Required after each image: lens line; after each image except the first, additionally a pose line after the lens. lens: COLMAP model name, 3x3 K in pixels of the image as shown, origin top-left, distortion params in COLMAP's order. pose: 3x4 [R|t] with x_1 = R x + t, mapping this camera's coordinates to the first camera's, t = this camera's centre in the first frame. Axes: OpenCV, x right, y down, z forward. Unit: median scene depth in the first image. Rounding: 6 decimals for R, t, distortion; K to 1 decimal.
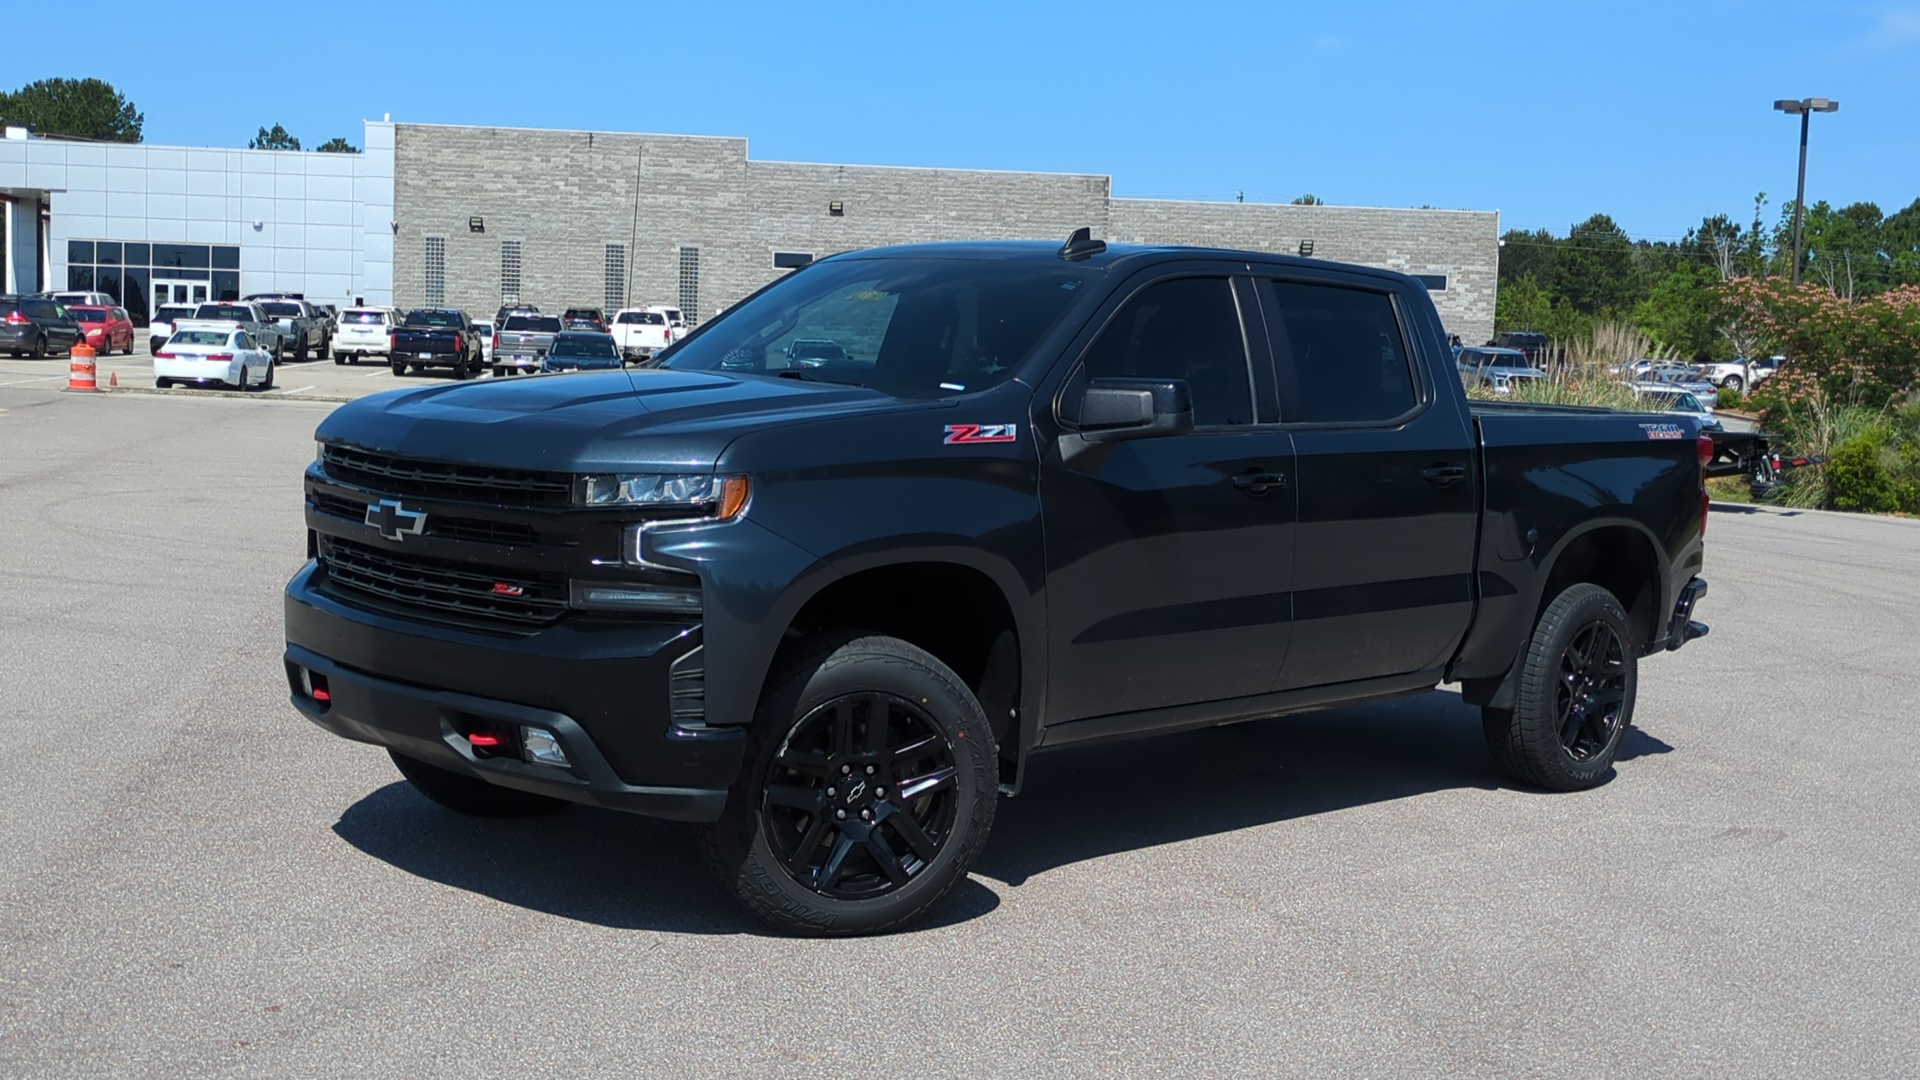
lens RADIAL K [[2223.9, 0, 944.3], [0, 2223.9, 542.1], [0, 0, 1]] dist [0.024482, 0.000000]
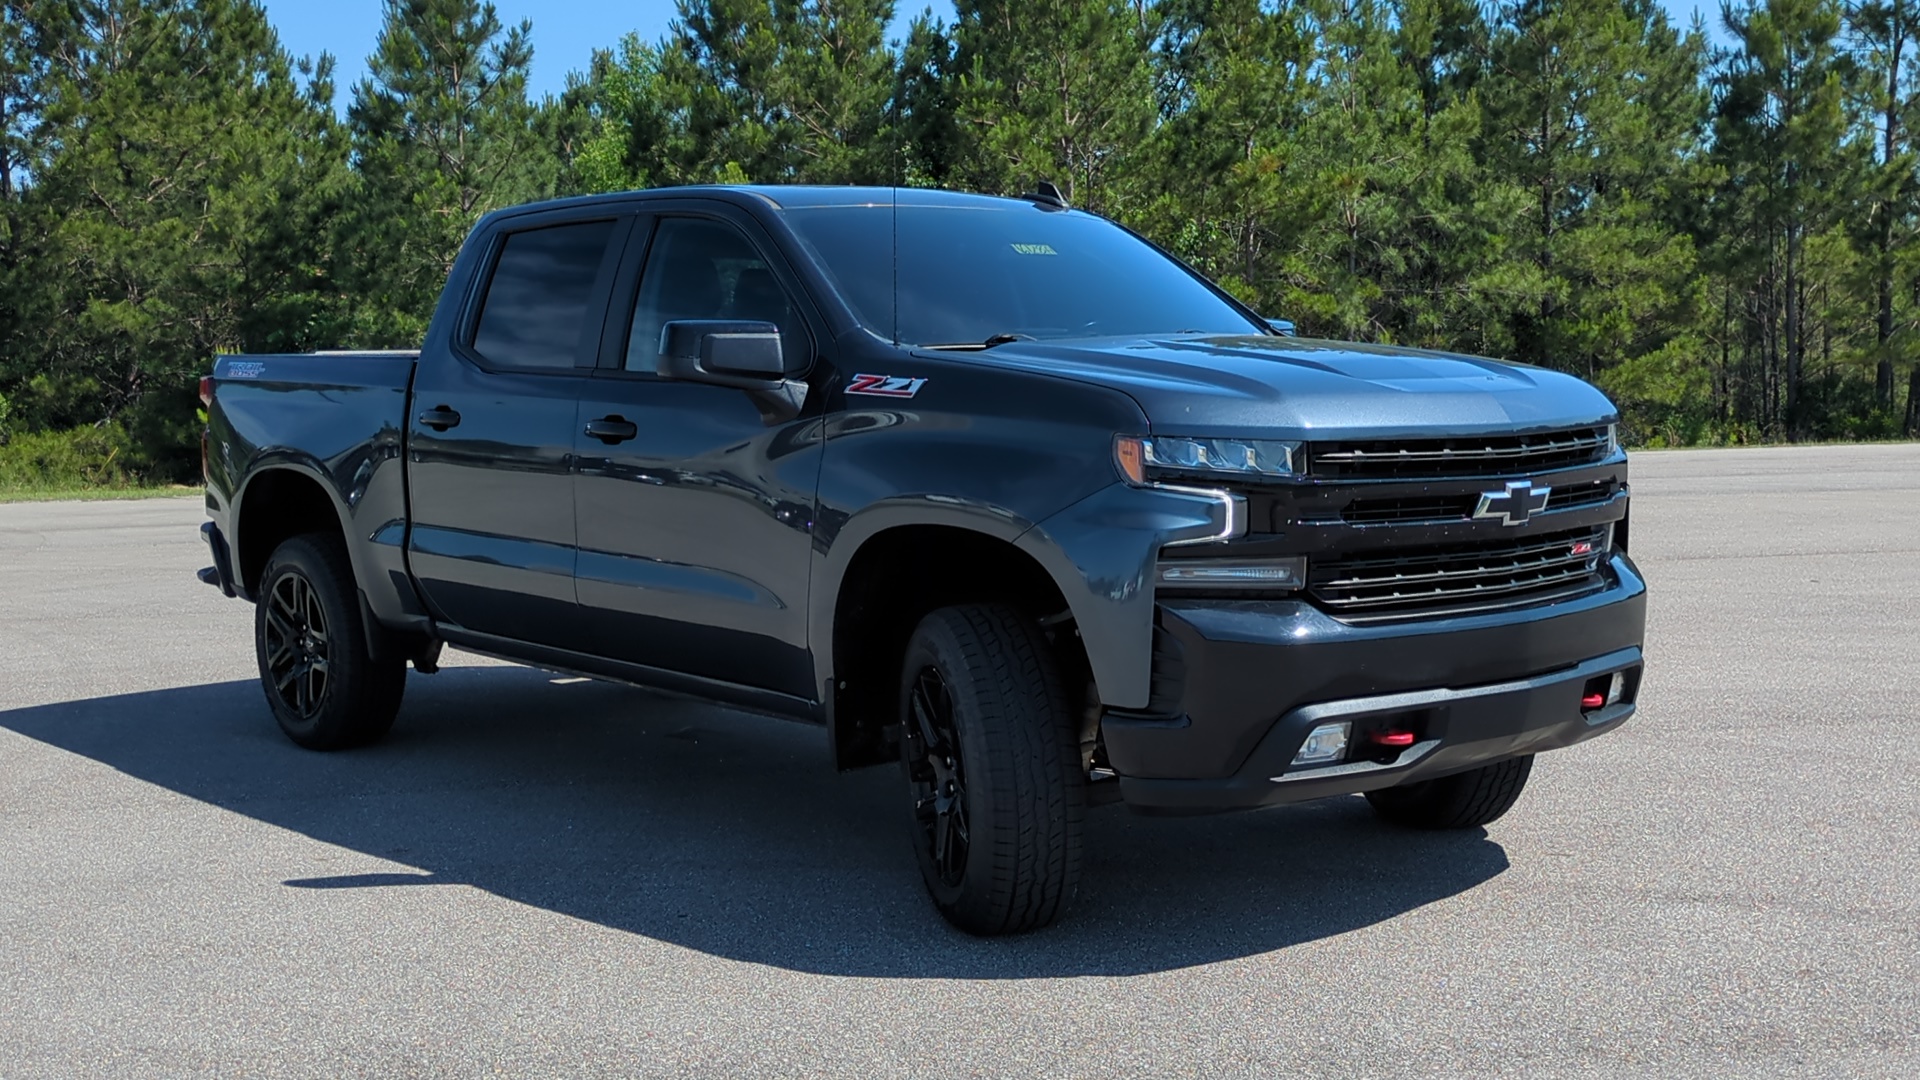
lens RADIAL K [[2223.9, 0, 974.0], [0, 2223.9, 537.2], [0, 0, 1]] dist [0.024482, 0.000000]
pose [[0.053317, -0.132542, 0.989742, -0.185099], [0.100022, 0.986876, 0.126770, -0.021325], [-0.993556, 0.092237, 0.065874, 0.184169]]
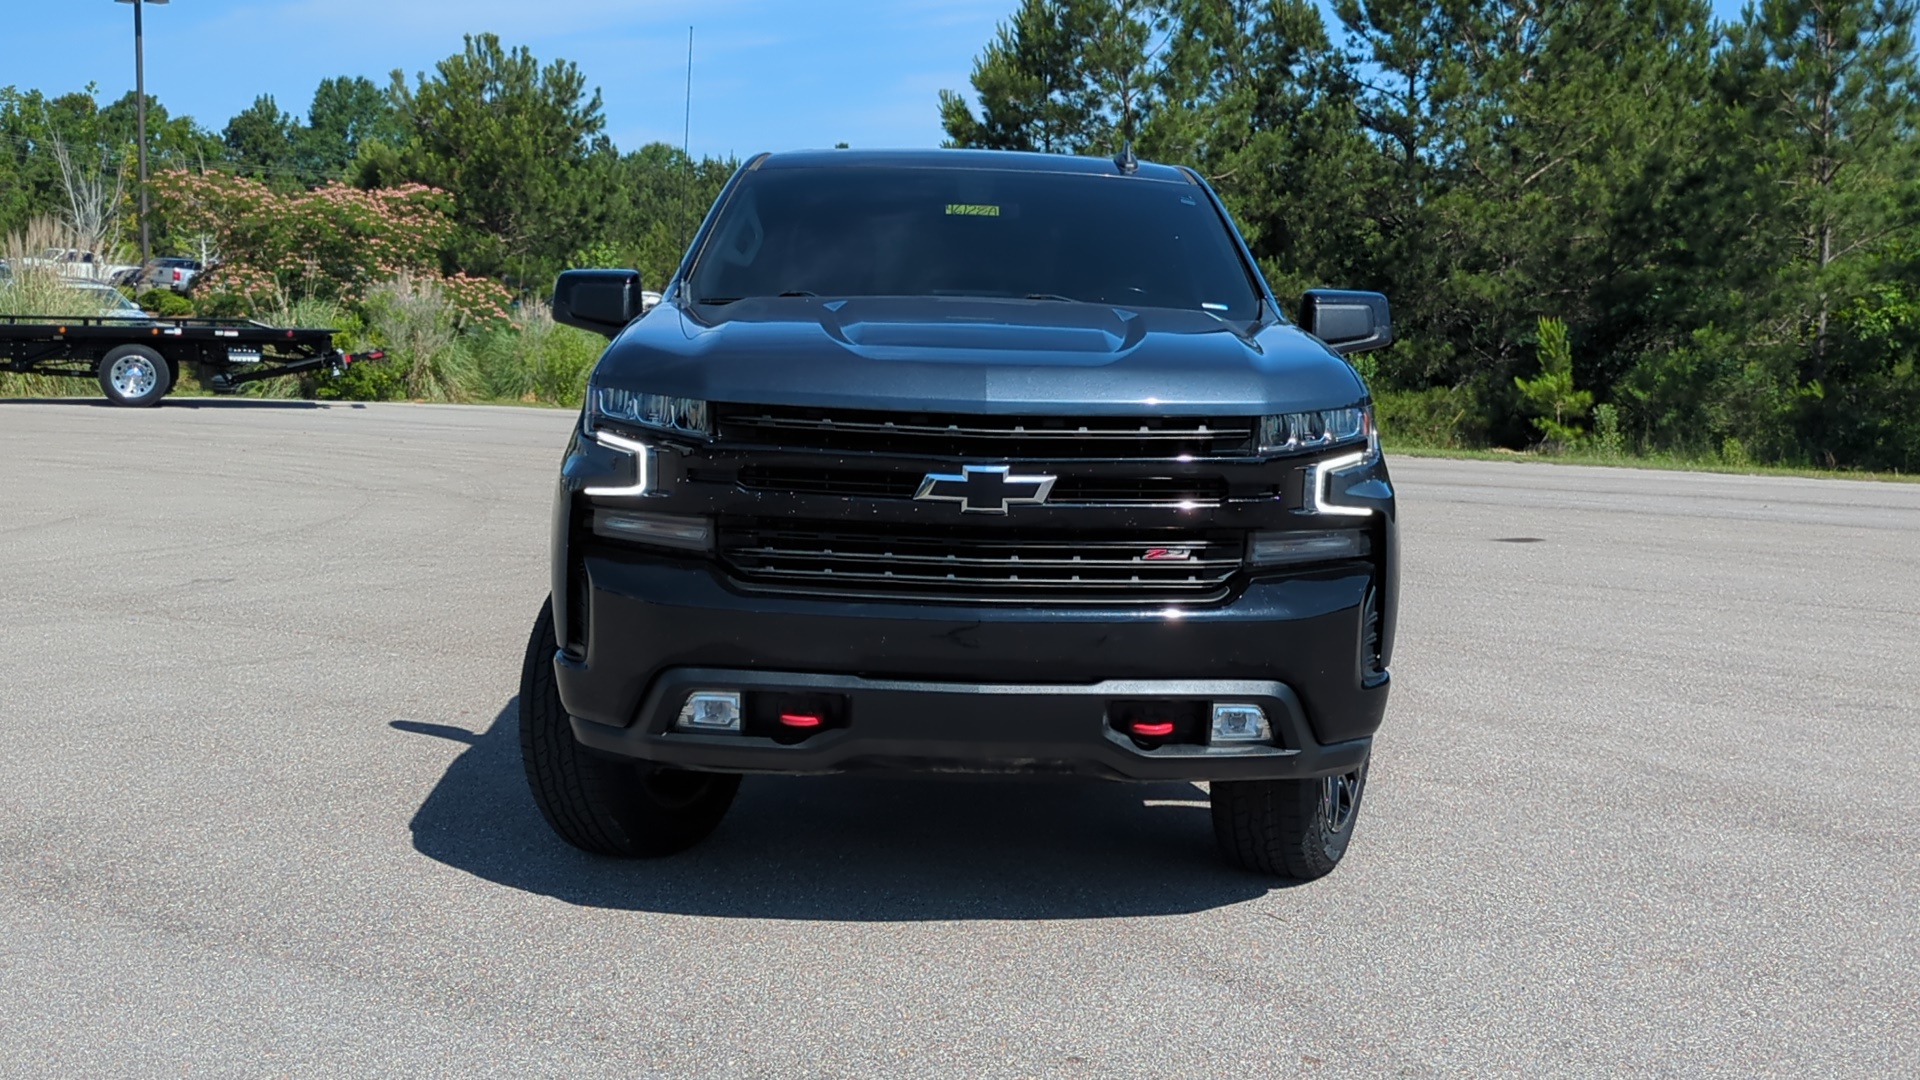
lens RADIAL K [[2223.9, 0, 962.3], [0, 2223.9, 538.4], [0, 0, 1]] dist [0.024482, 0.000000]
pose [[0.695438, -0.101736, 0.711348, -0.134004], [0.068274, 0.994804, 0.075529, -0.008679], [-0.715335, -0.003959, 0.698770, 0.067642]]
